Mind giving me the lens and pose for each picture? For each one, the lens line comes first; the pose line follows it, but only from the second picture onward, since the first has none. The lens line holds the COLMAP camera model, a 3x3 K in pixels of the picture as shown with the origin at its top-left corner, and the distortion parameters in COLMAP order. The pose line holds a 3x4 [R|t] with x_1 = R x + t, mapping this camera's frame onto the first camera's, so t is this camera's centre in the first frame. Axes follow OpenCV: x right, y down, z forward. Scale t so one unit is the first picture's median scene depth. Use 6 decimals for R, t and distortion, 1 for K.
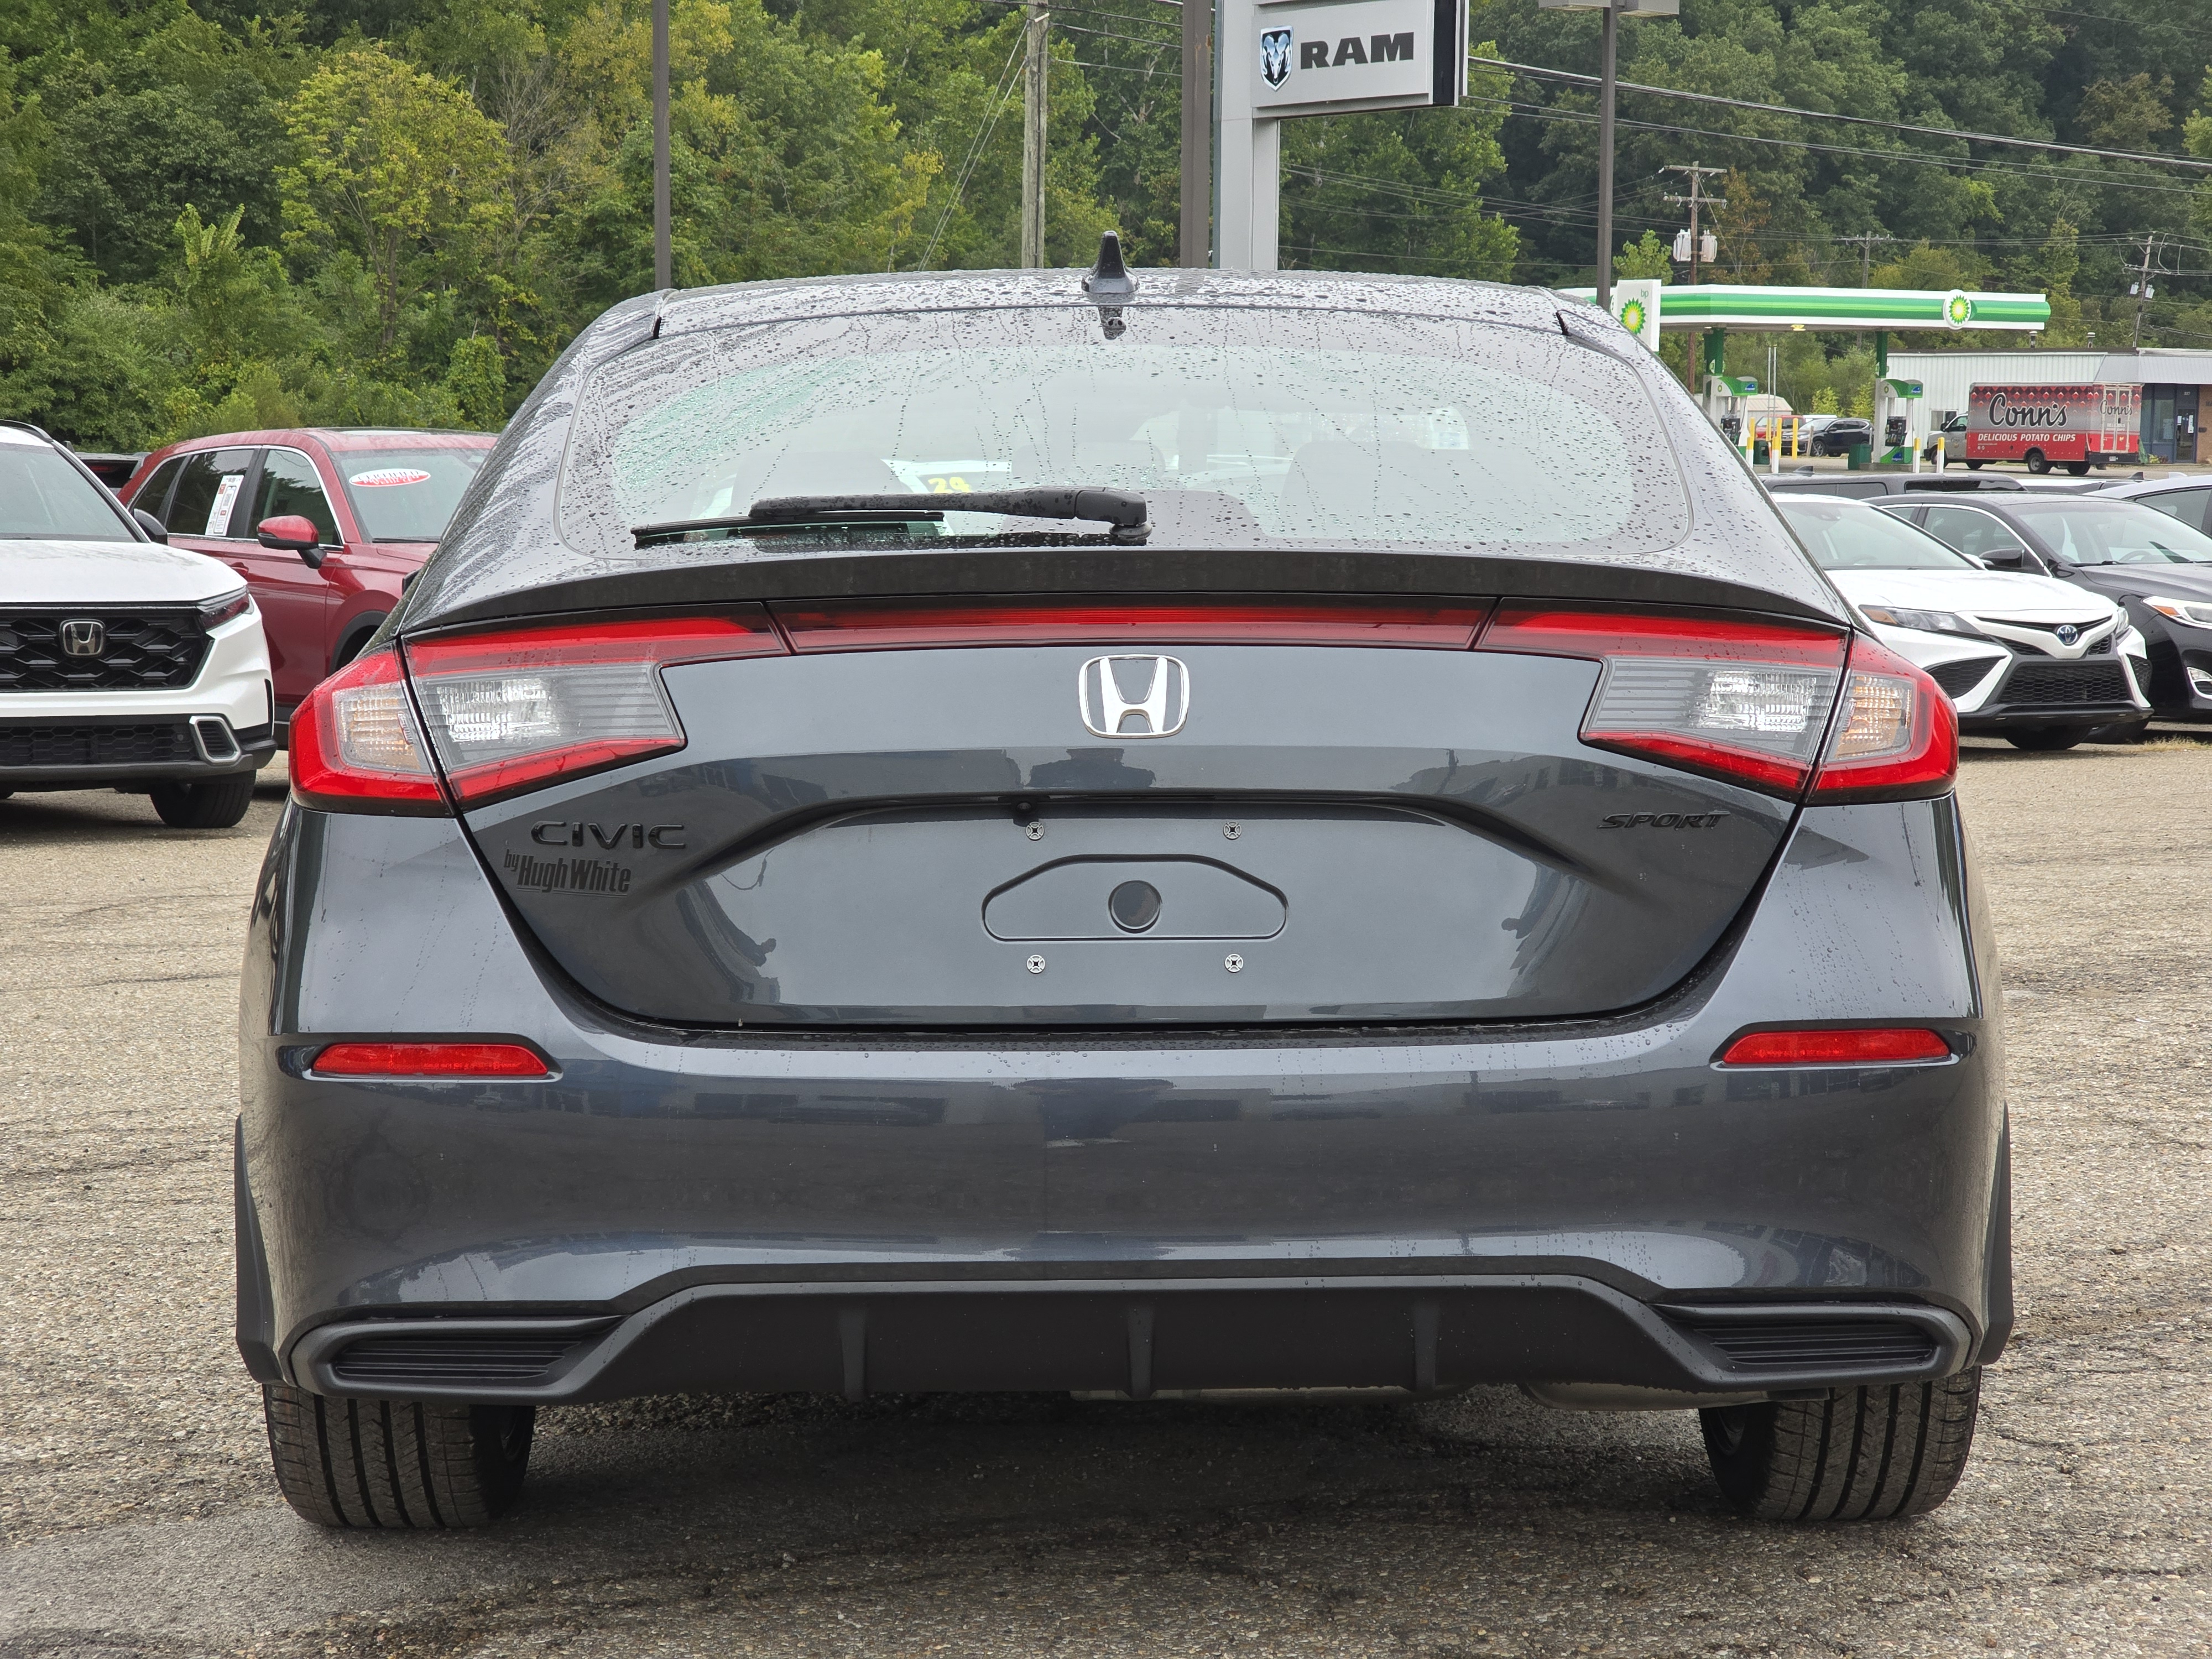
lens RADIAL K [[4450.9, 0, 1106.0], [0, 4450.9, 829.5], [0, 0, 1]] dist [-0.218105, 0.182417]
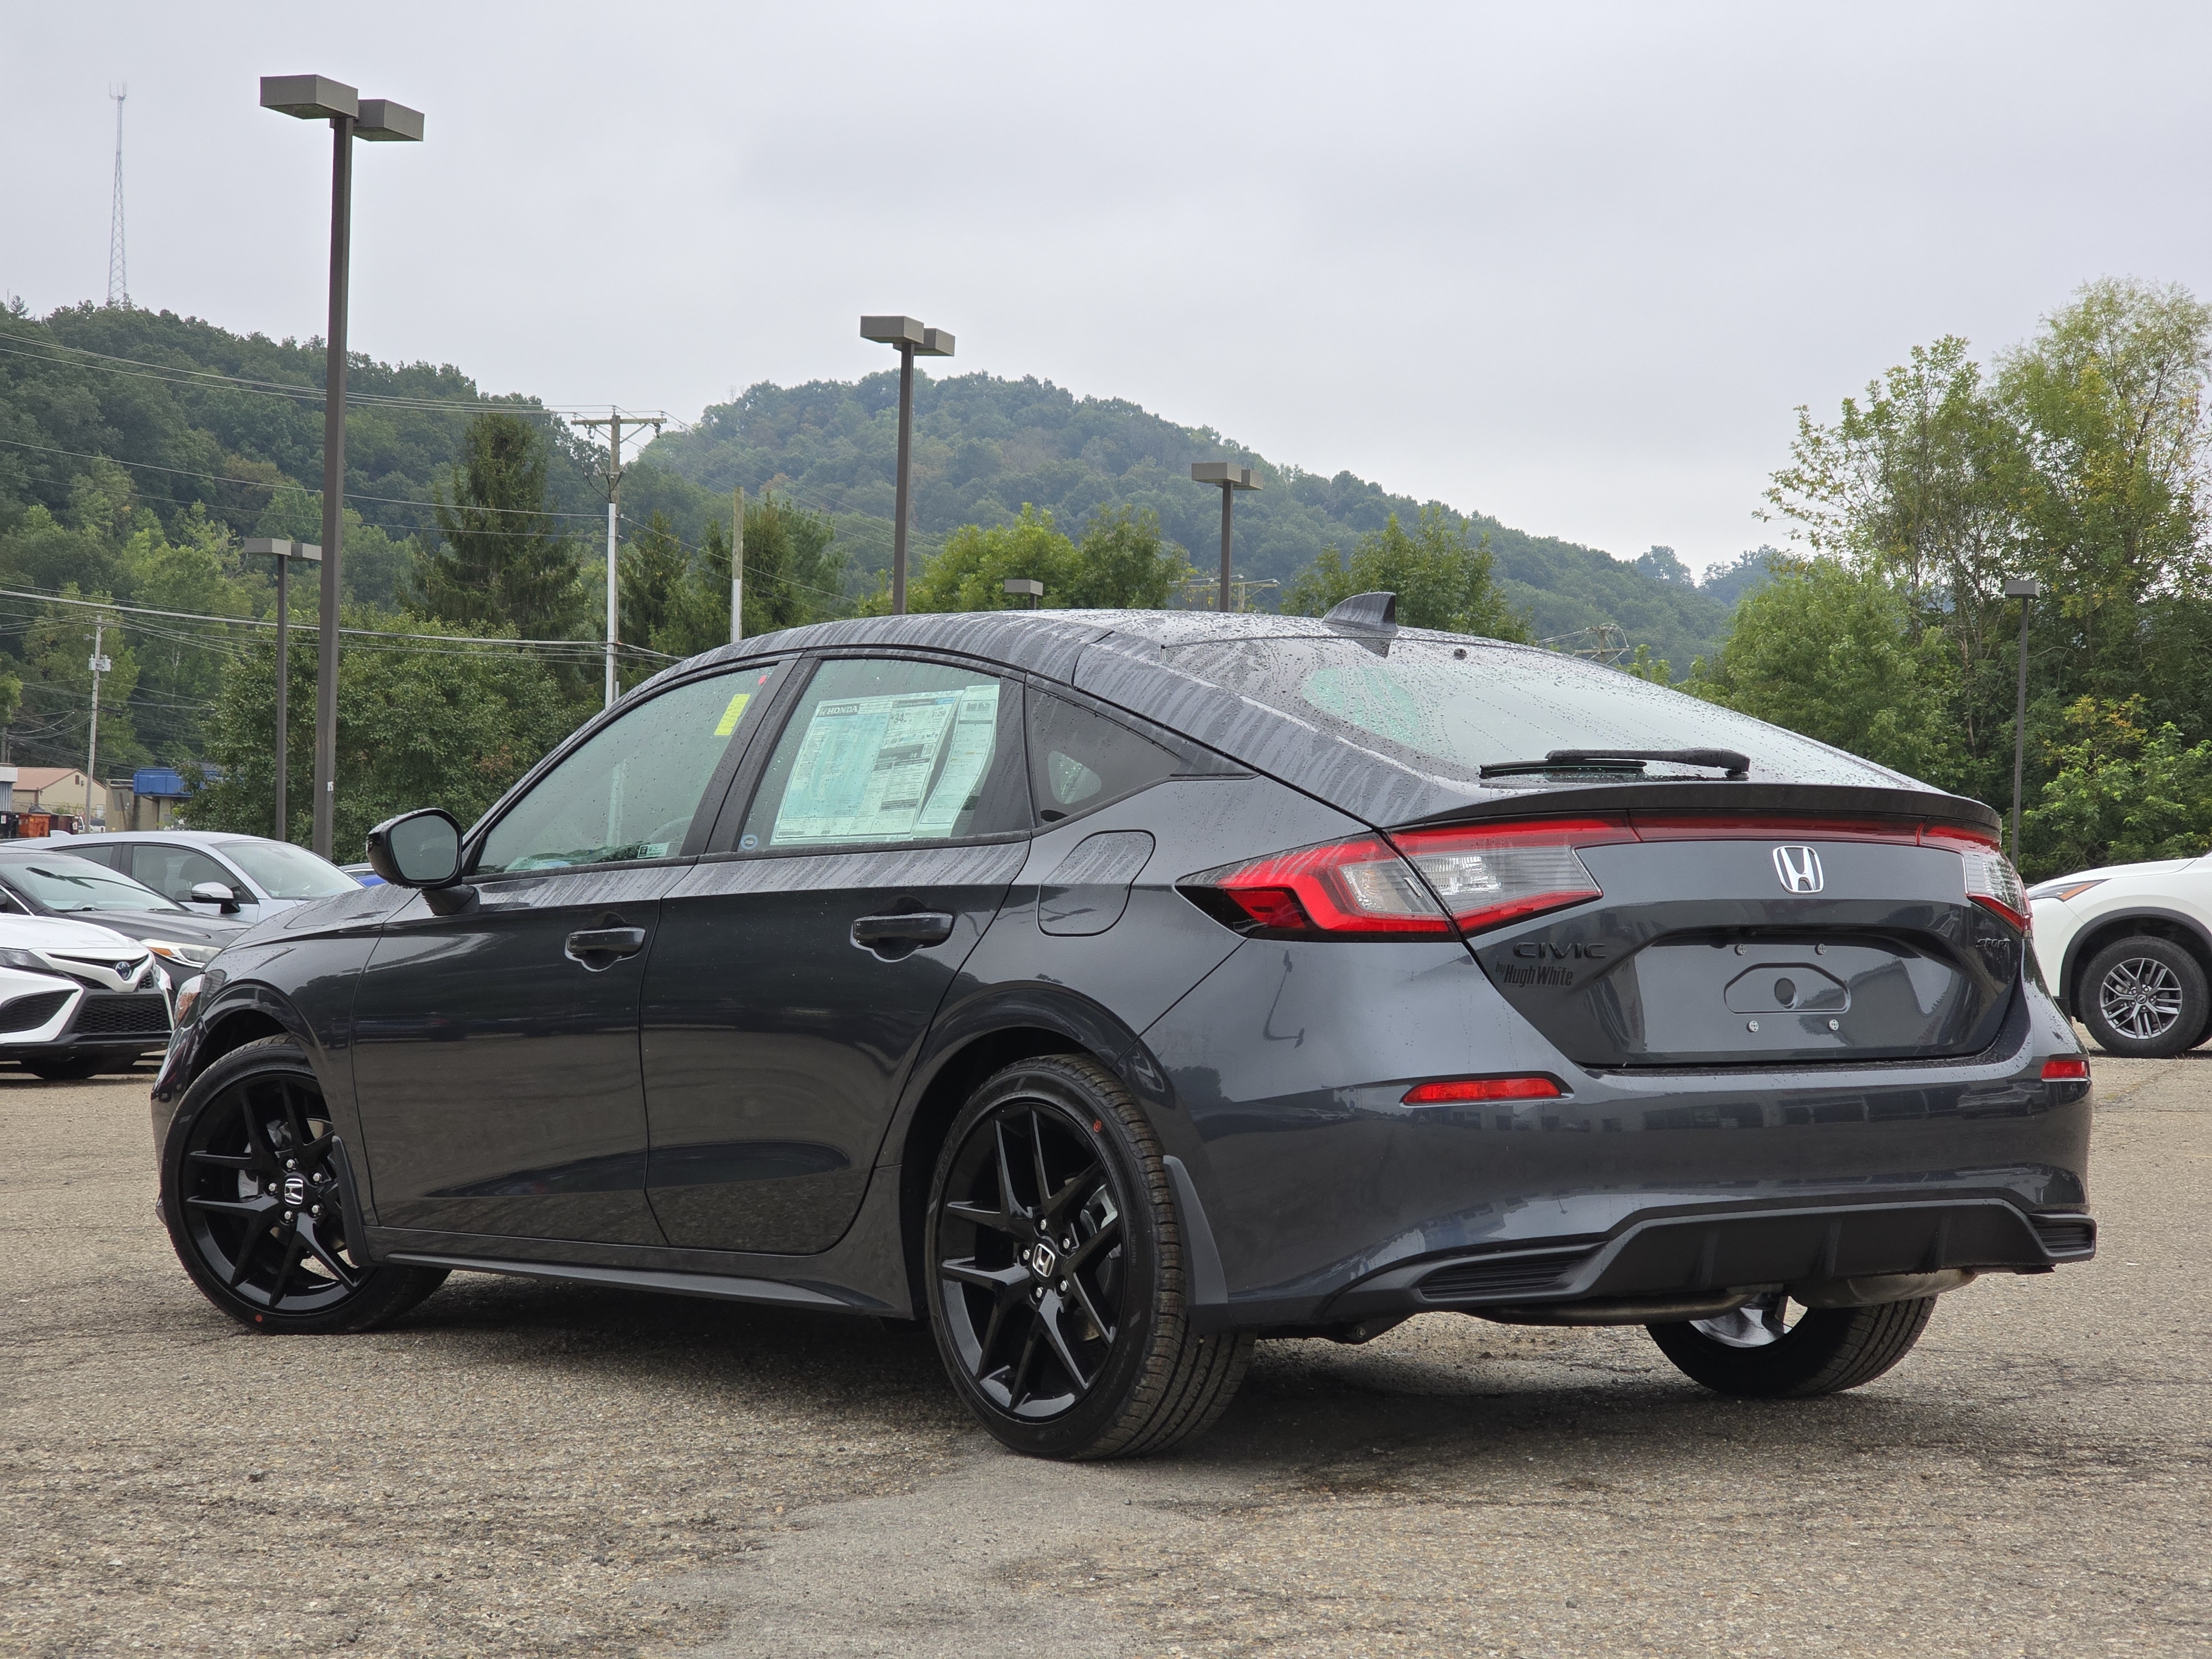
lens RADIAL K [[4450.9, 0, 1106.0], [0, 4450.9, 829.5], [0, 0, 1]] dist [-0.218105, 0.182417]
pose [[0.844764, 0.015929, 0.534902, -1.107085], [0.029329, 0.996676, -0.076000, 0.074664], [-0.534335, 0.079890, 0.841489, -0.281025]]
